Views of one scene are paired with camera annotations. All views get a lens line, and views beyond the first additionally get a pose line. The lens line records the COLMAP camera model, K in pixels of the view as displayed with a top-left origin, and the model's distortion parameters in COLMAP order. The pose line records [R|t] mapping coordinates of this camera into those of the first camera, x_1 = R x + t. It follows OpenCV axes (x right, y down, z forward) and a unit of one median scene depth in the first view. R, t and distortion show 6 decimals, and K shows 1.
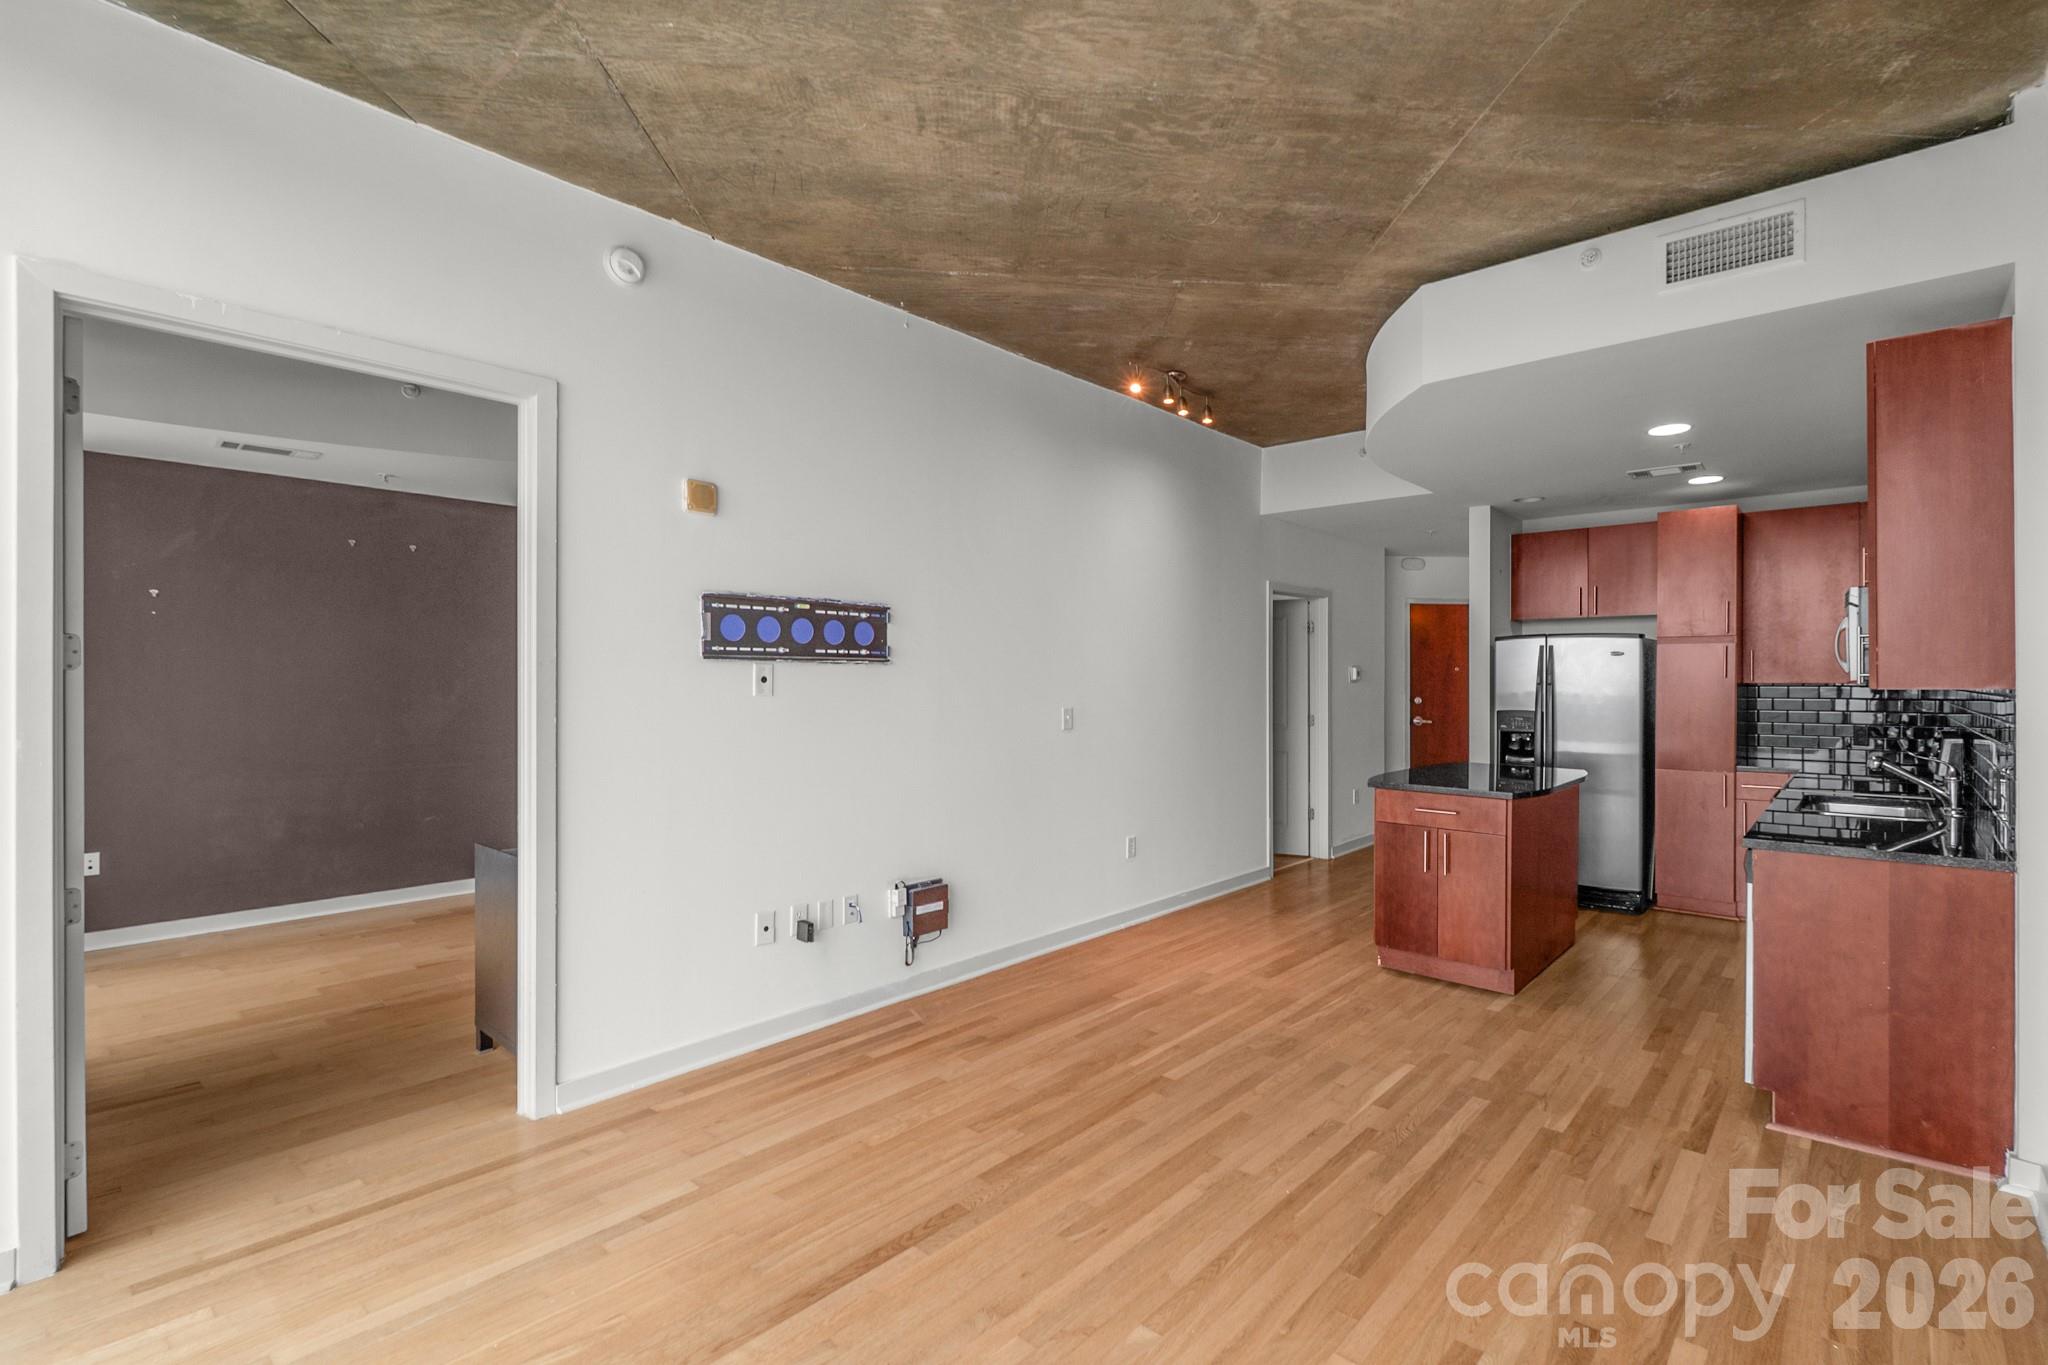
lens RADIAL K [[931.9, 0, 1113.5], [0, 931.9, 681.2], [0, 0, 1]] dist [-0.000134, -0.000398]
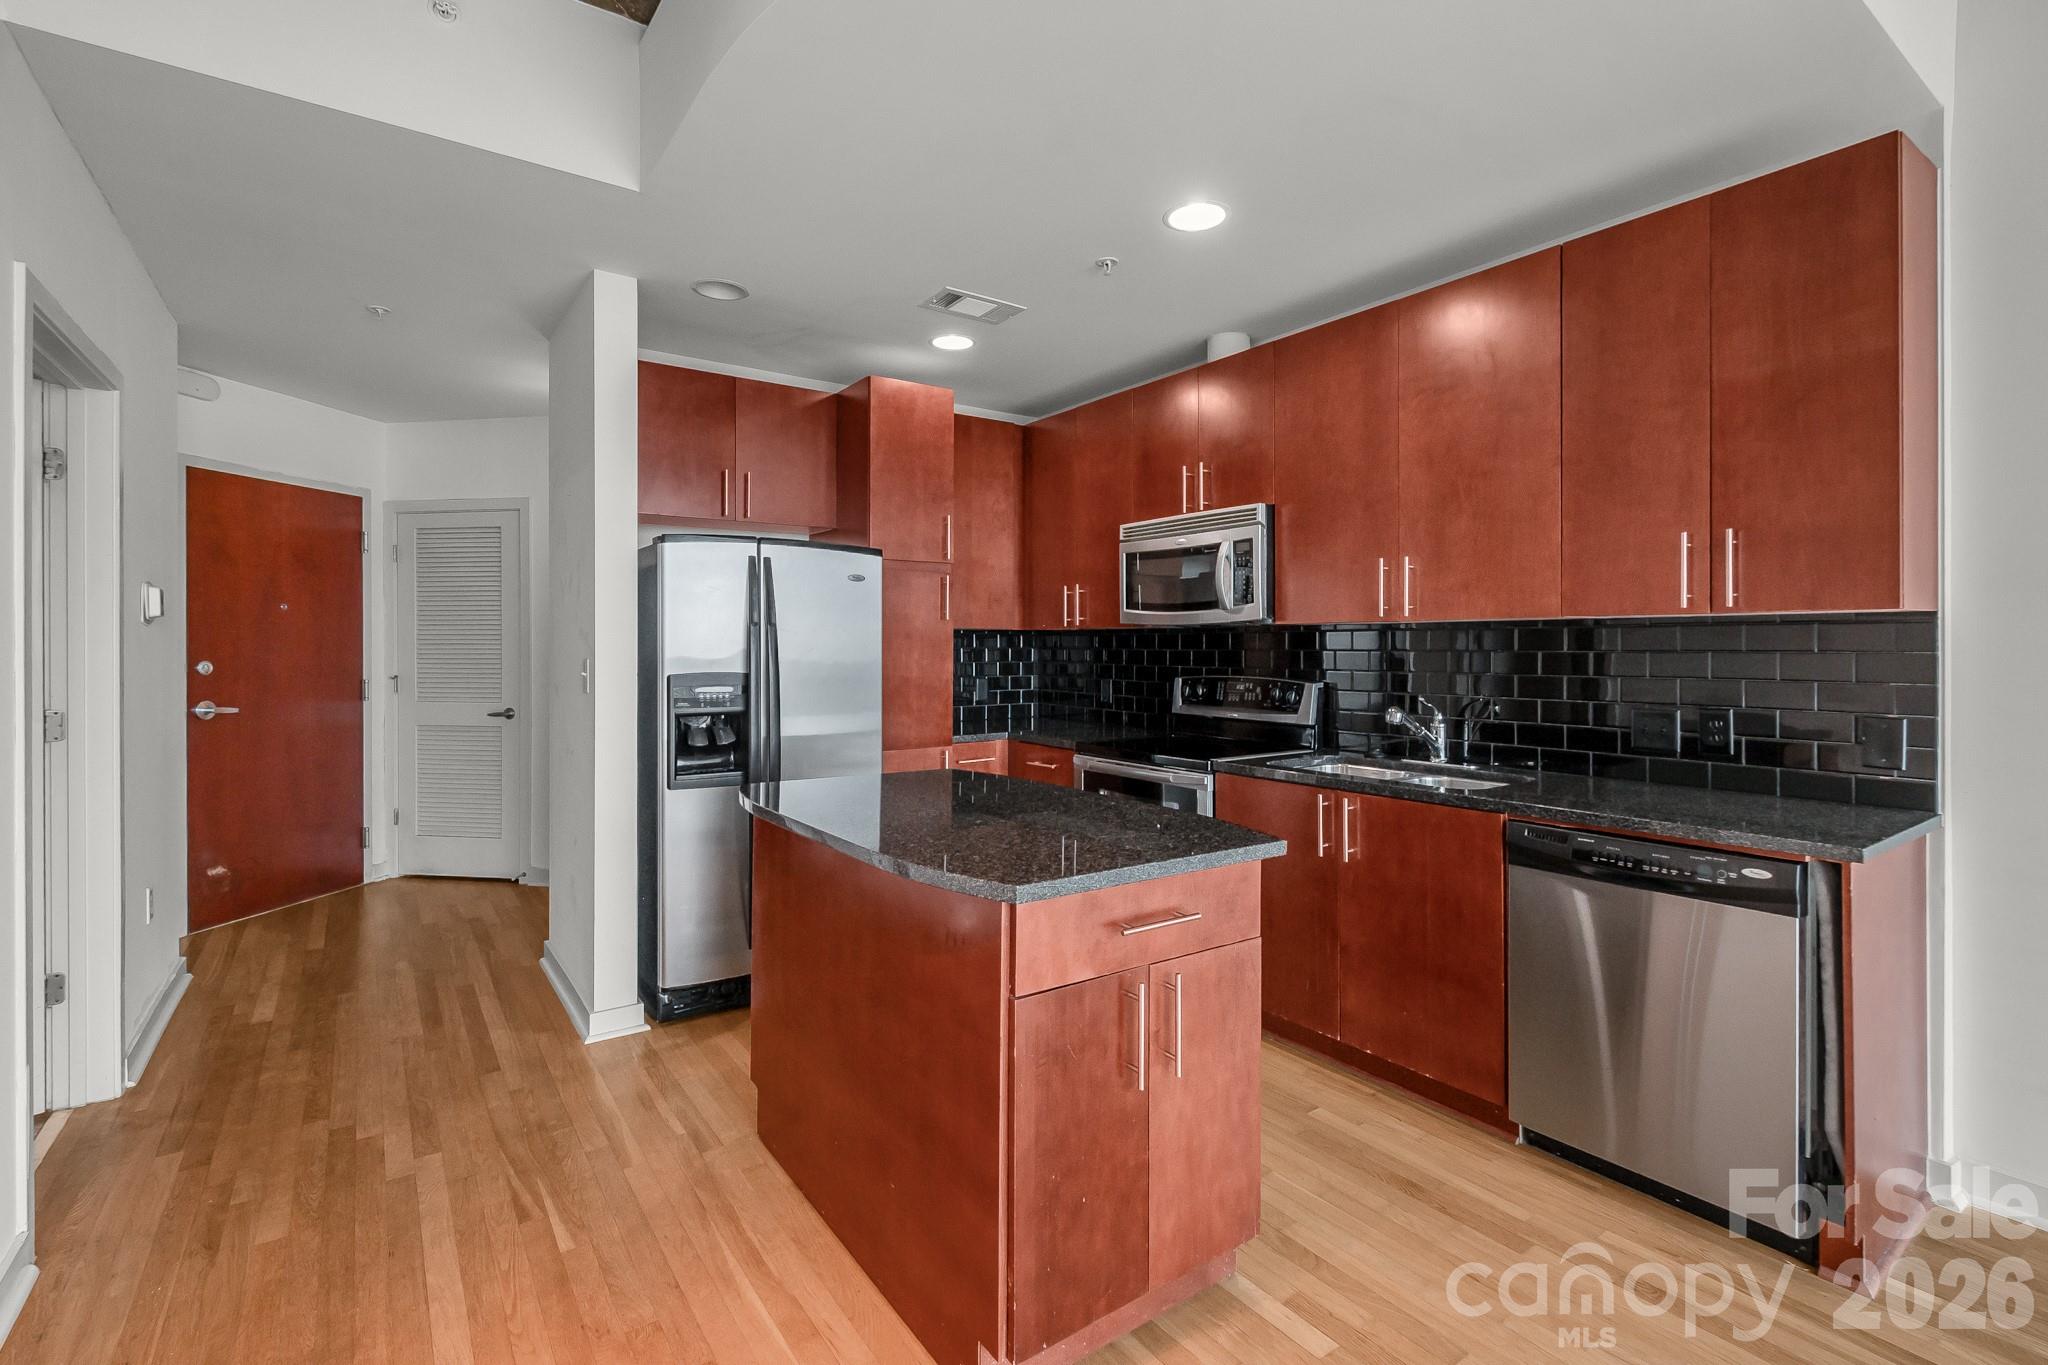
lens RADIAL K [[917.0, 0, 991.4], [0, 917.0, 646.3], [0, 0, 1]] dist [0.007532, -0.000011]
pose [[0.275709, -0.001145, 0.961240, -0.057224], [0.004103, 0.999992, 0.000014, 0.028694], [-0.961232, 0.003940, 0.275712, 1.229175]]
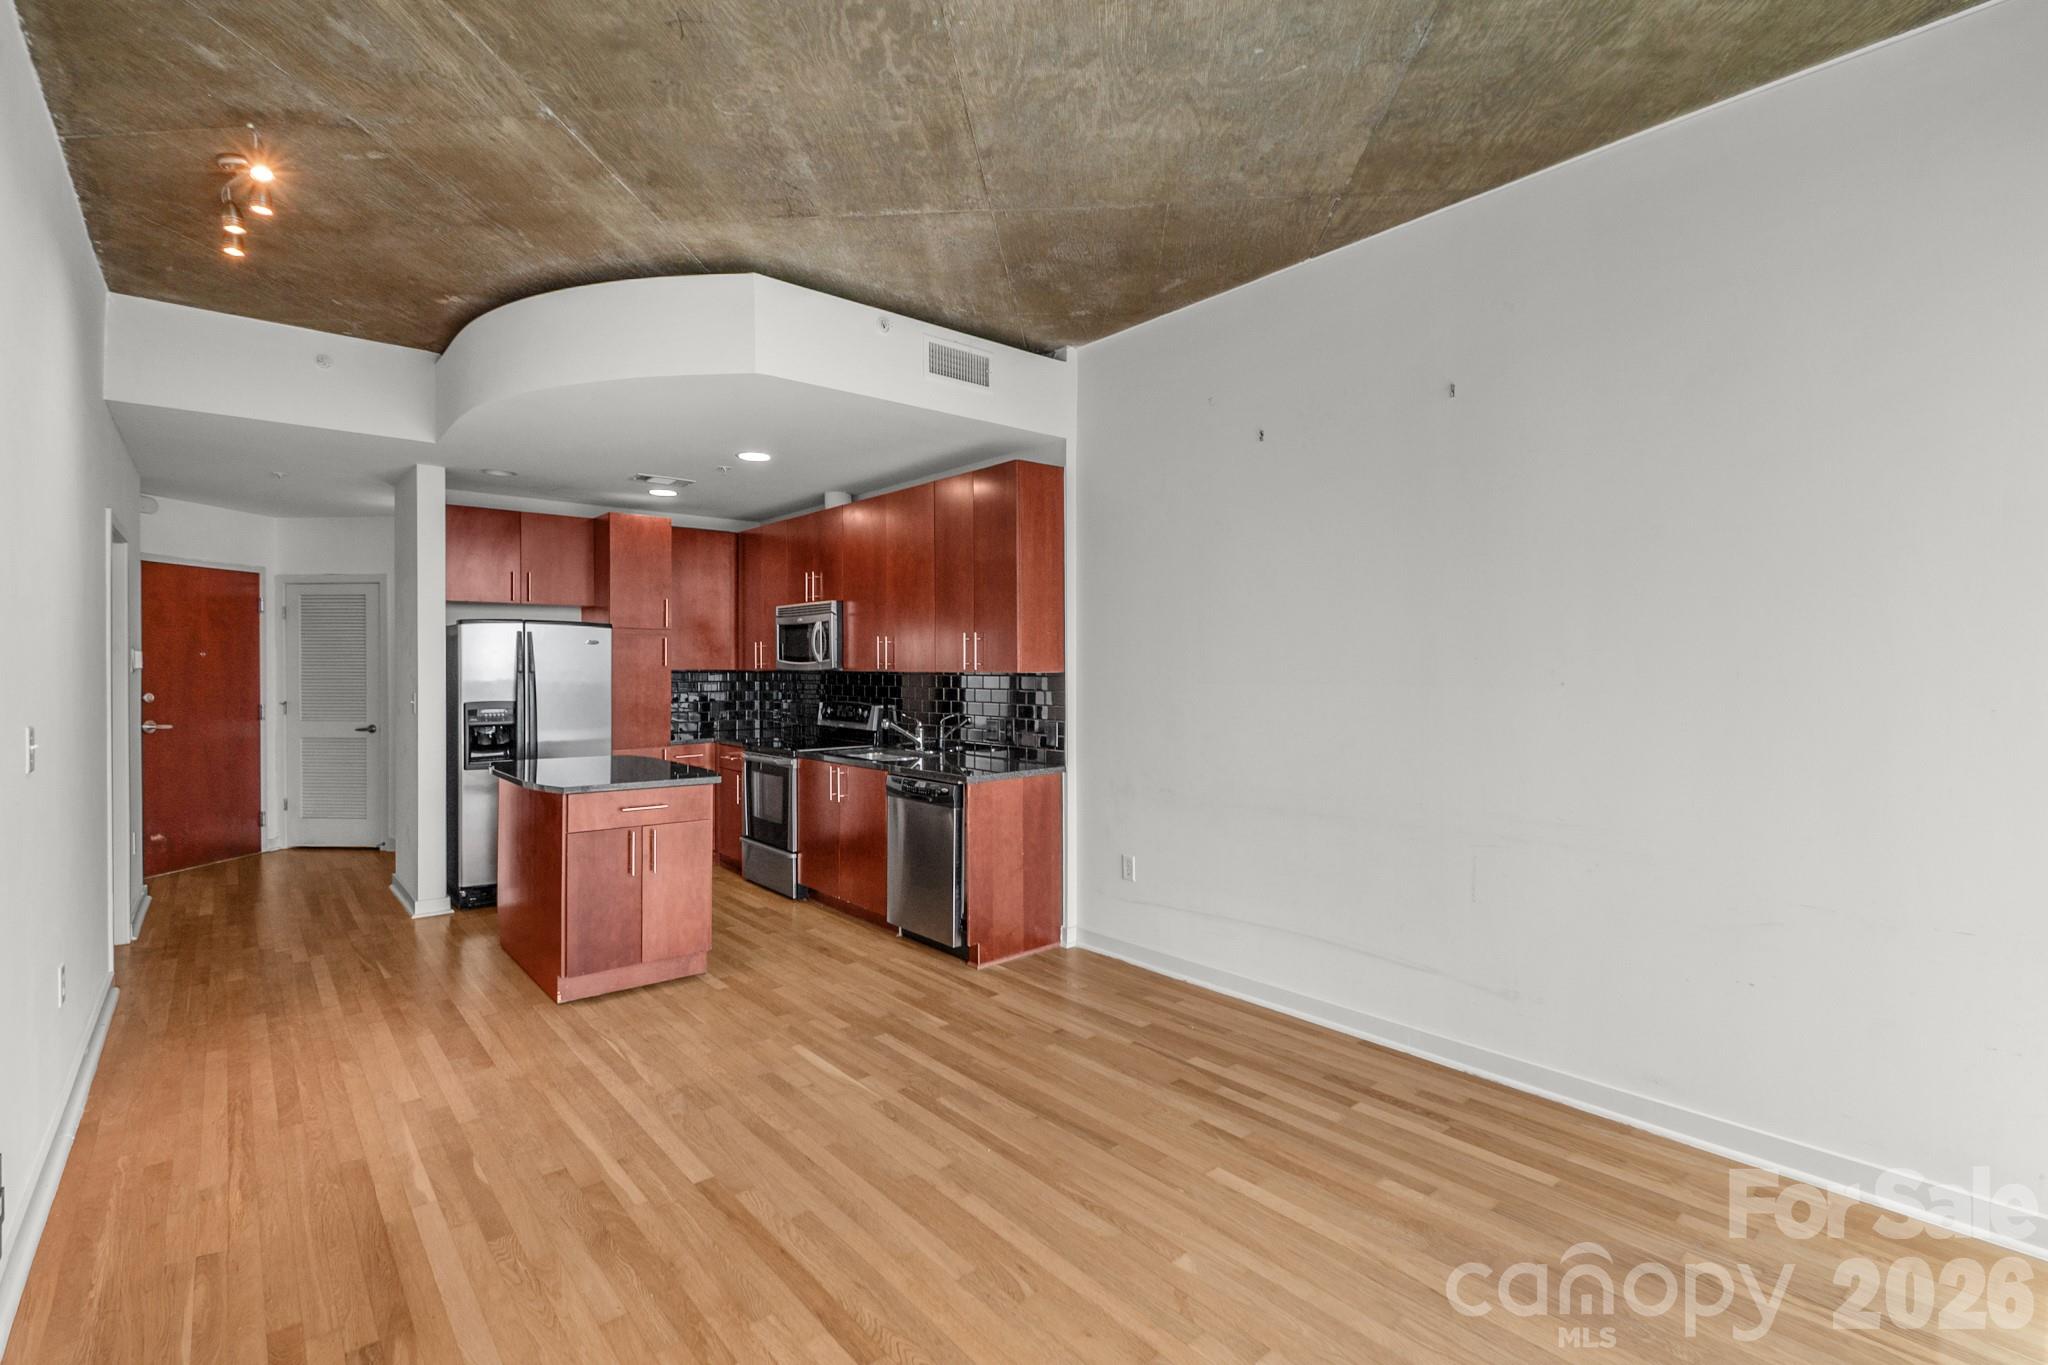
lens RADIAL K [[931.2, 0, 1000.8], [0, 931.2, 666.7], [0, 0, 1]] dist [0.003076, -0.000333]
pose [[0.183264, -0.001280, 0.983063, -0.653525], [0.004092, 0.999991, 0.000539, -0.001980], [-0.983055, 0.003924, 0.183267, 0.606038]]
